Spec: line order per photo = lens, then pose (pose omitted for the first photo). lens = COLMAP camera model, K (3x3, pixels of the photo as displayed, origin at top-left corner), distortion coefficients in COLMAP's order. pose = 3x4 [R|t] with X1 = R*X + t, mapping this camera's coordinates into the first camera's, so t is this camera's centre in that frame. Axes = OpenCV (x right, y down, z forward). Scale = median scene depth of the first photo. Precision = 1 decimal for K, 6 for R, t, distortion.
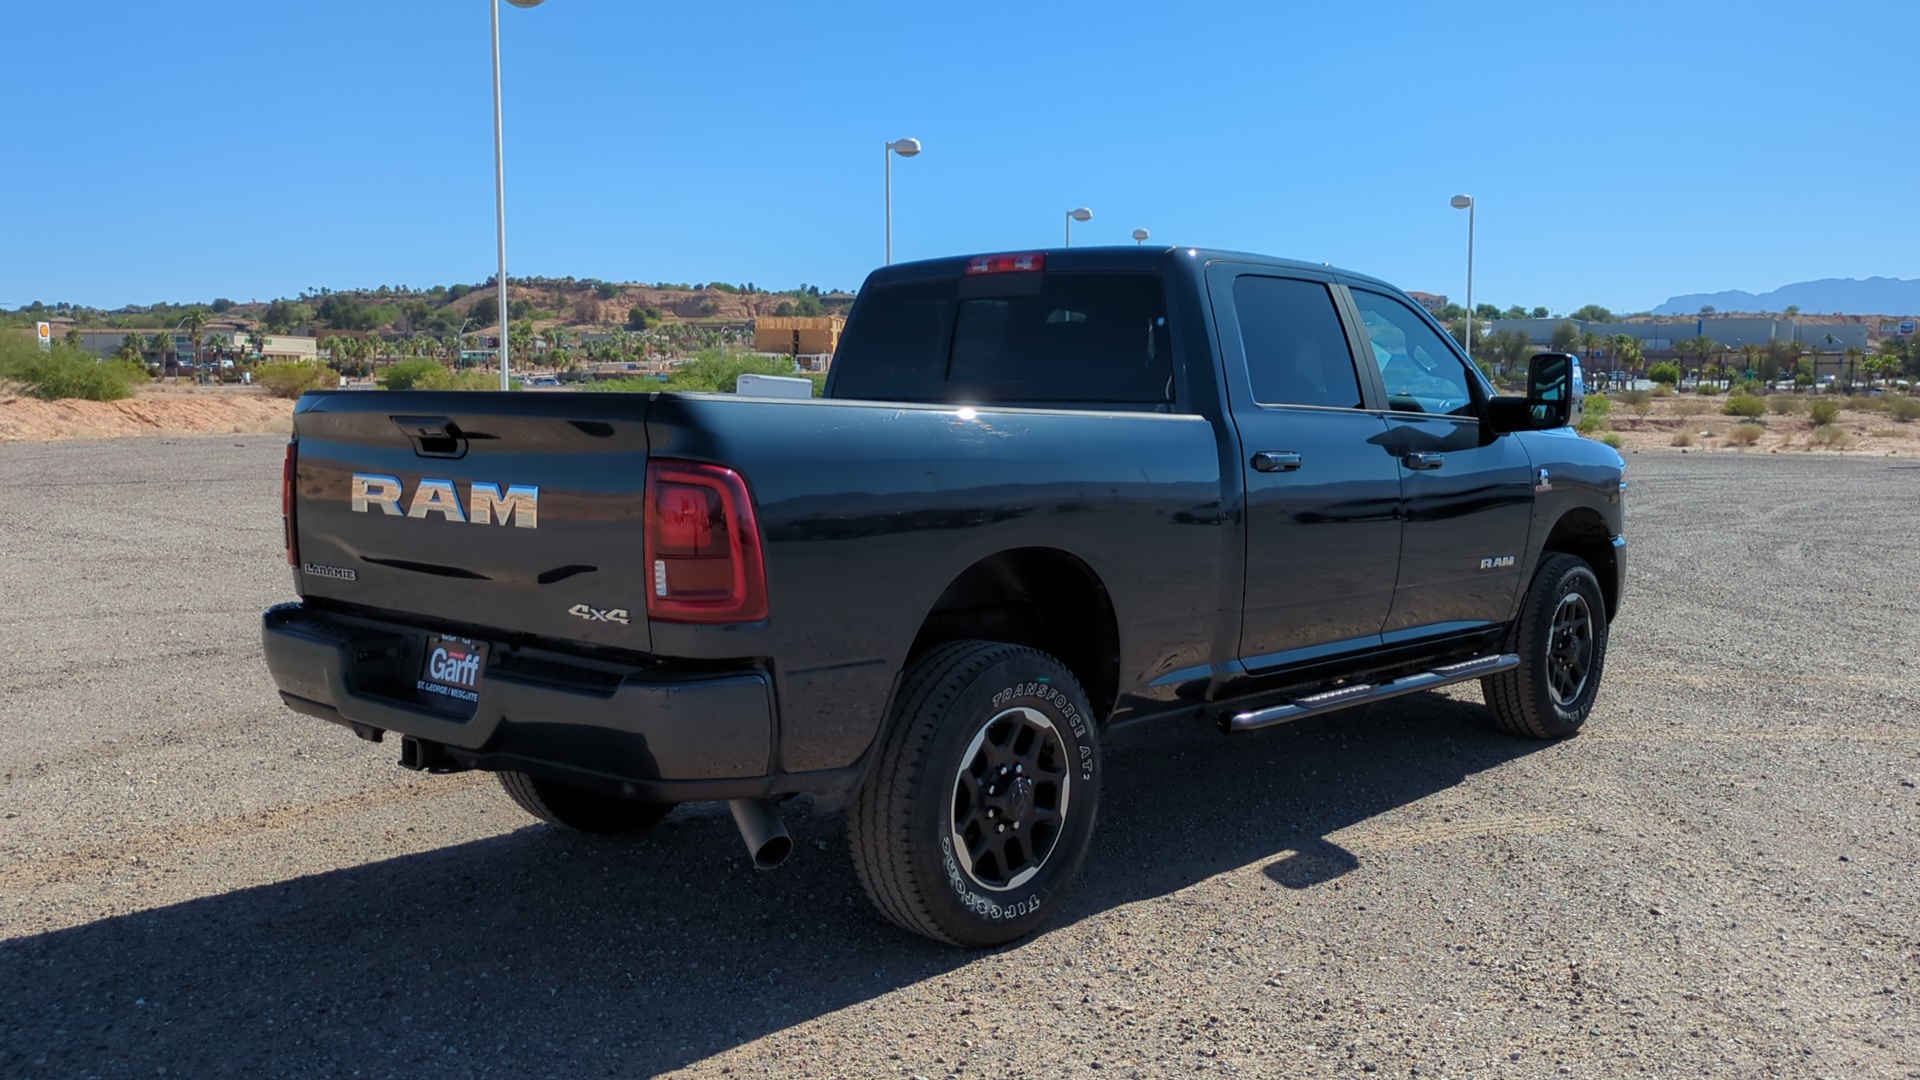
lens RADIAL K [[1668.2, 0, 980.5], [0, 1668.2, 539.8], [0, 0, 1]] dist [0.029843, -0.003931]
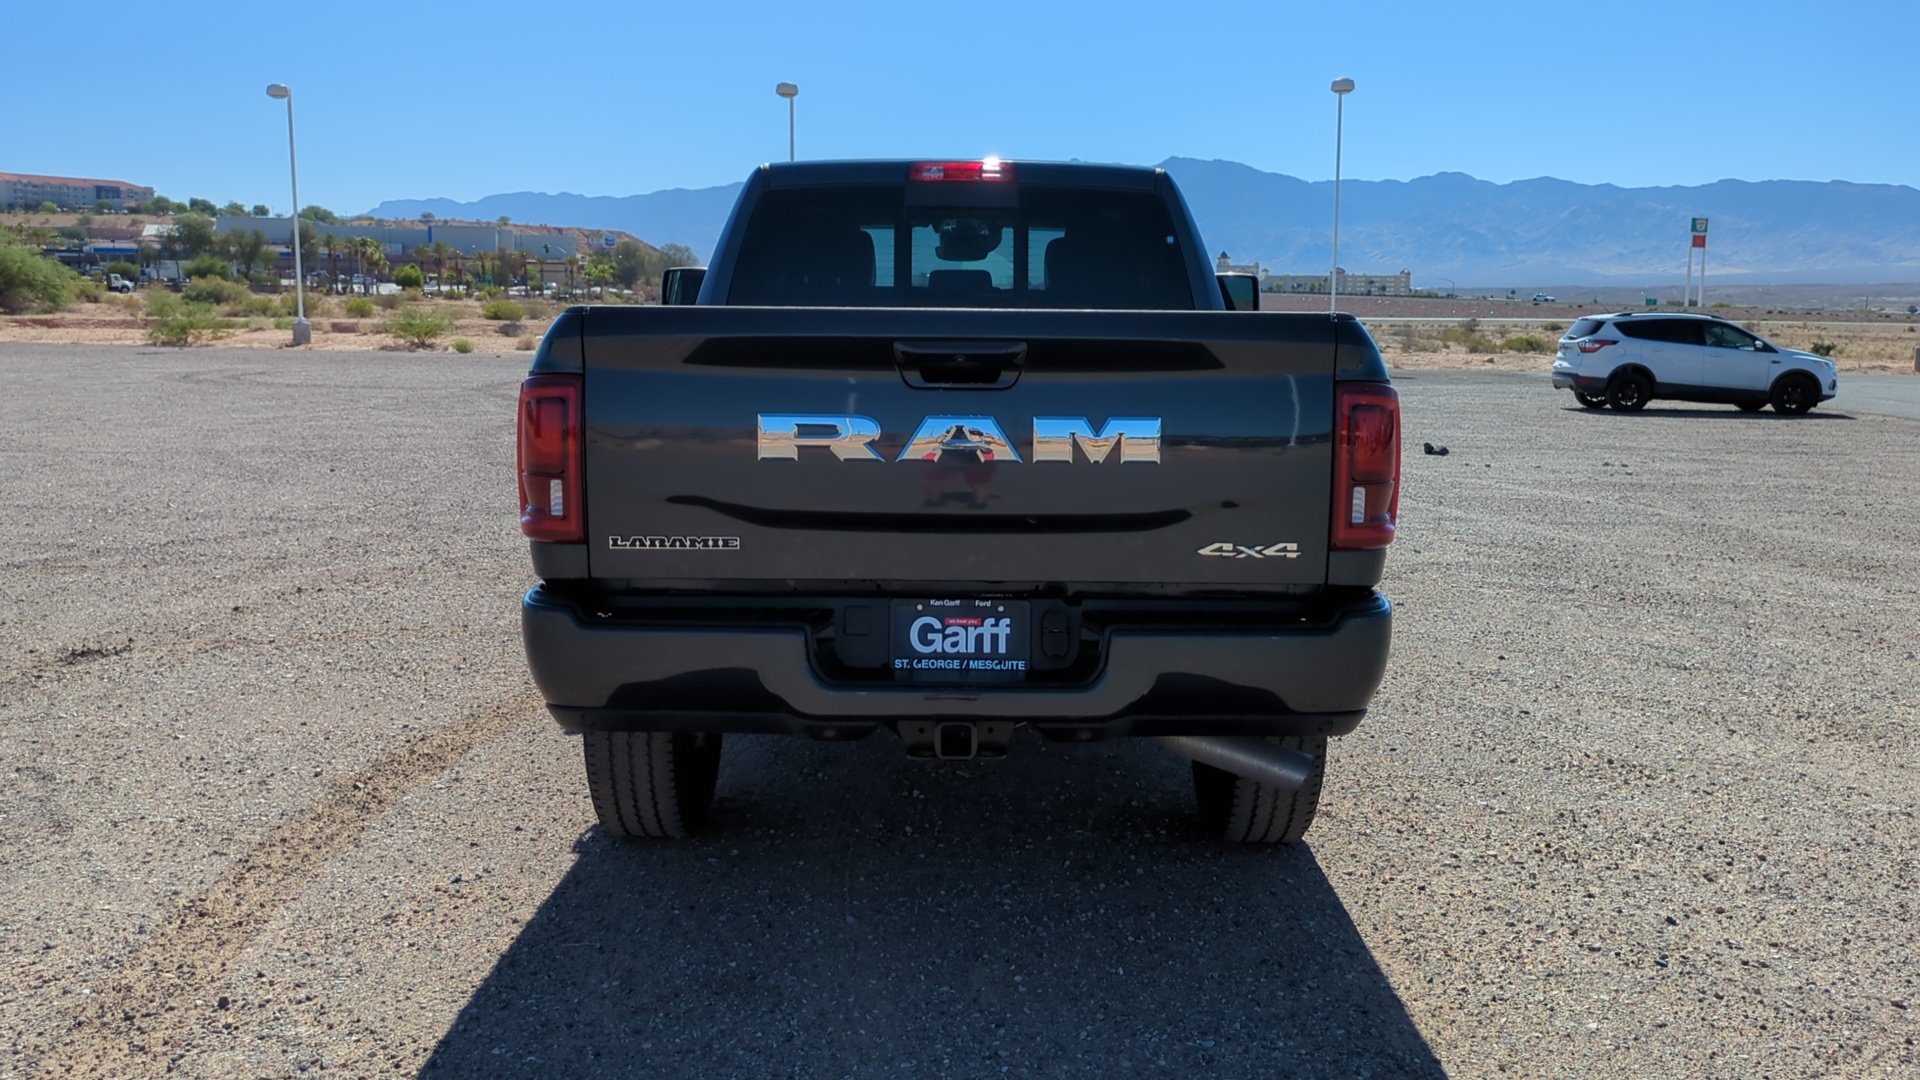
lens RADIAL K [[1668.2, 0, 980.5], [0, 1668.2, 539.8], [0, 0, 1]] dist [0.029843, -0.003931]
pose [[0.742102, -0.088730, 0.664388, -0.854410], [0.050736, 0.995792, 0.076318, -0.036261], [-0.668363, -0.022927, 0.743481, 0.358583]]
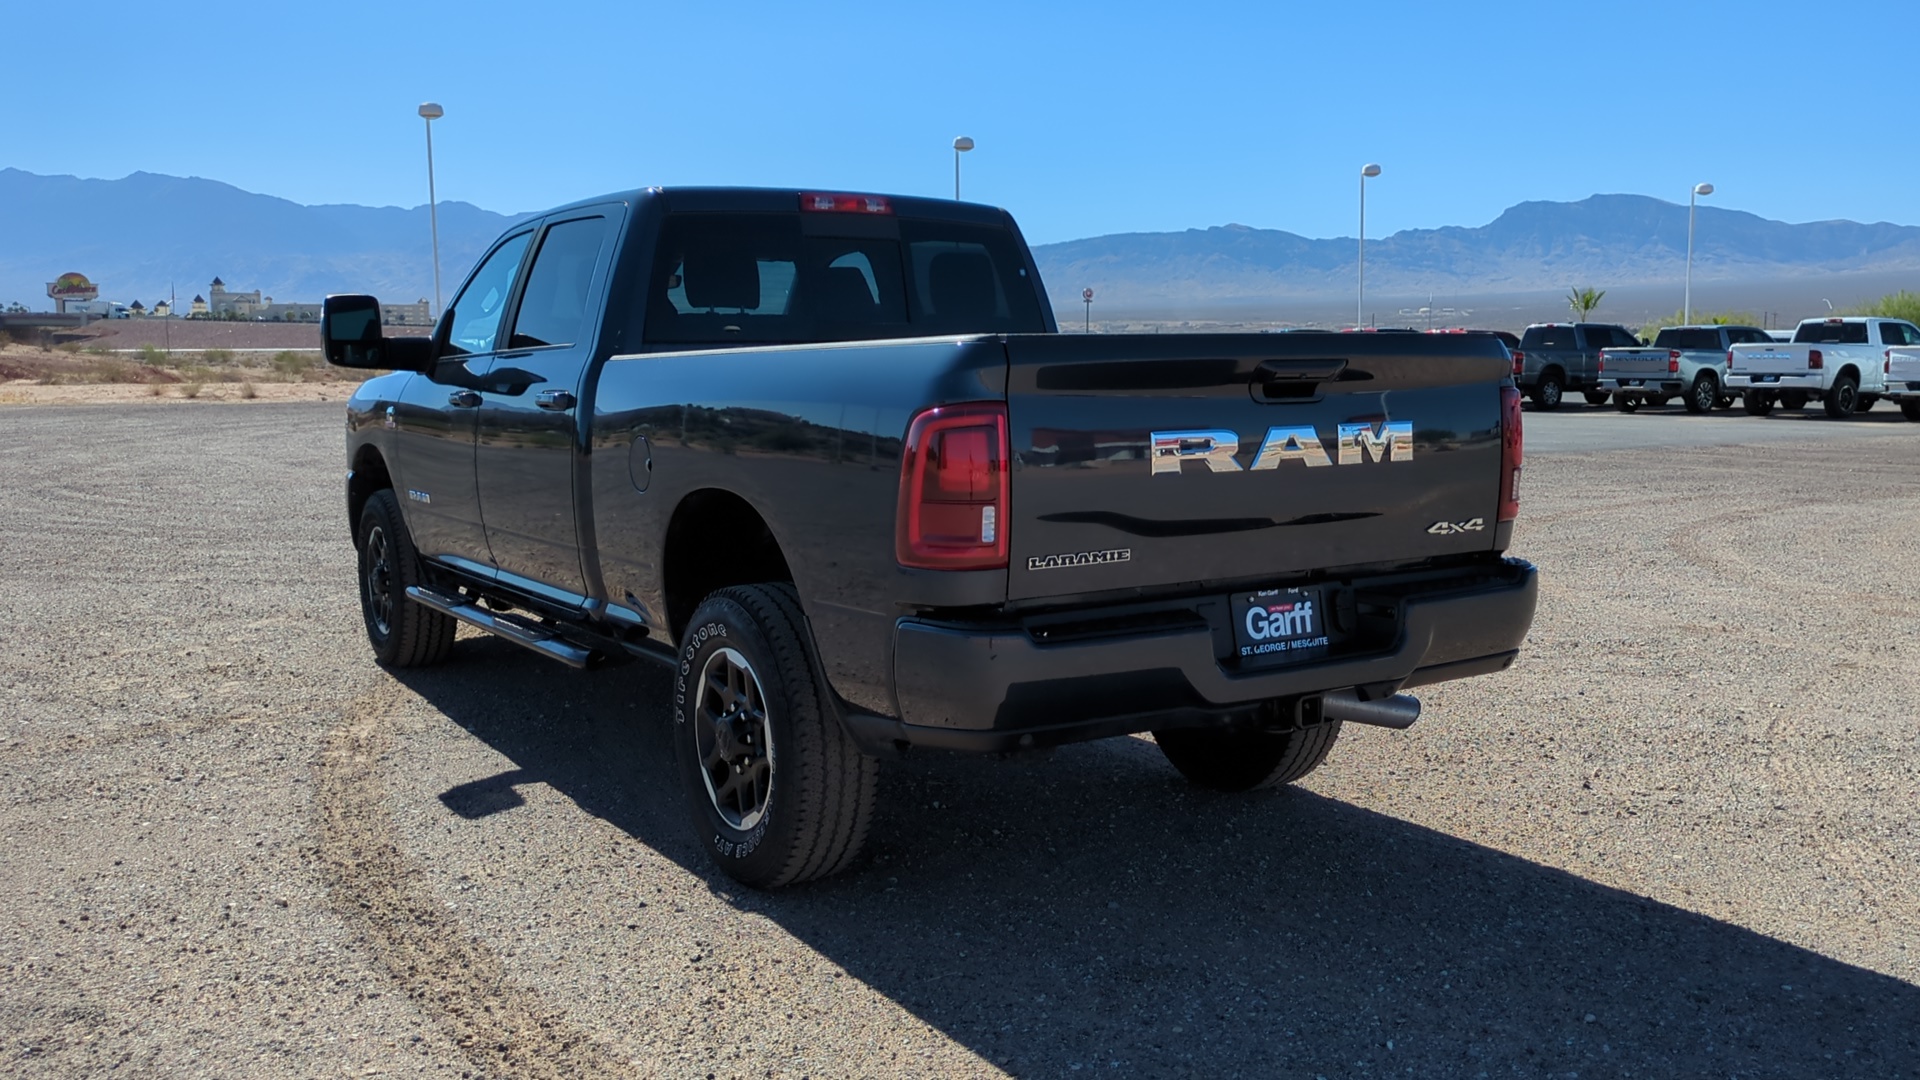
lens RADIAL K [[1654.8, 0, 1057.1], [0, 1654.8, 537.3], [0, 0, 1]] dist [-0.000173, 0.002363]
pose [[0.238656, -0.118282, 0.963874, -1.241717], [0.085345, 0.991269, 0.100512, -0.077498], [-0.967347, 0.058274, 0.246667, 0.874050]]
